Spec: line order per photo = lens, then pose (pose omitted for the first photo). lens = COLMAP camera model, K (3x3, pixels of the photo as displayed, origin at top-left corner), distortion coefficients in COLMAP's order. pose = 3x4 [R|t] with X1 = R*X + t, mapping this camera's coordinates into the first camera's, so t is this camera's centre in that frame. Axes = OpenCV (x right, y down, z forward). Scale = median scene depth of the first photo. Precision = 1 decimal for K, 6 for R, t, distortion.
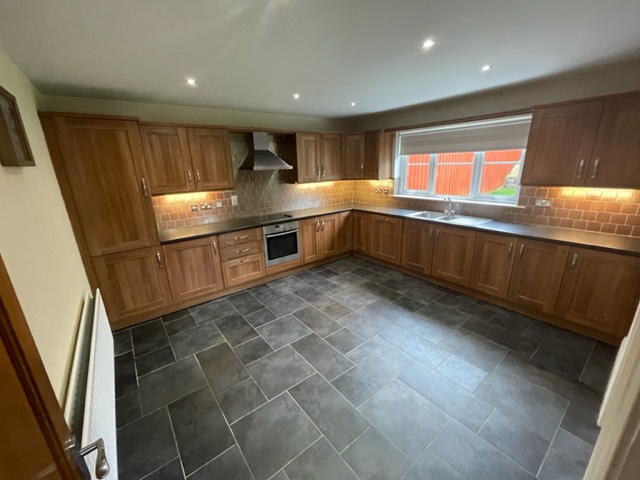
lens RADIAL K [[266.3, 0, 320.0], [0, 266.3, 240.0], [0, 0, 1]] dist [-0.001348, -0.000059]
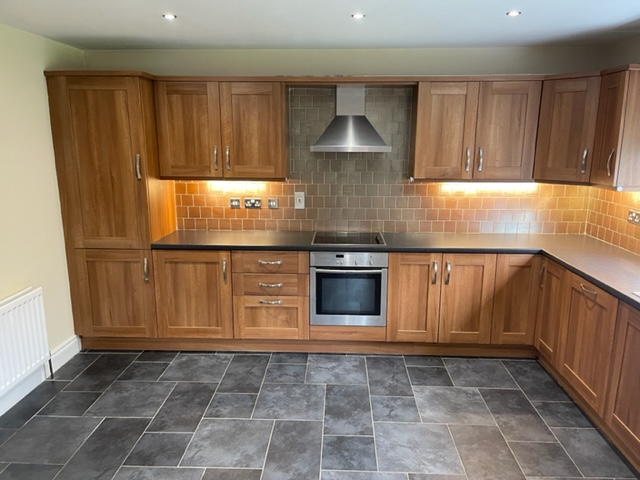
lens RADIAL K [[487.2, 0, 320.0], [0, 487.2, 240.0], [0, 0, 1]] dist [0.048669, -0.004520]
pose [[0.763668, 0.163093, -0.624670, 0.447886], [-0.204910, 0.978768, 0.005037, -0.084573], [0.612228, 0.124154, 0.780873, 0.218662]]
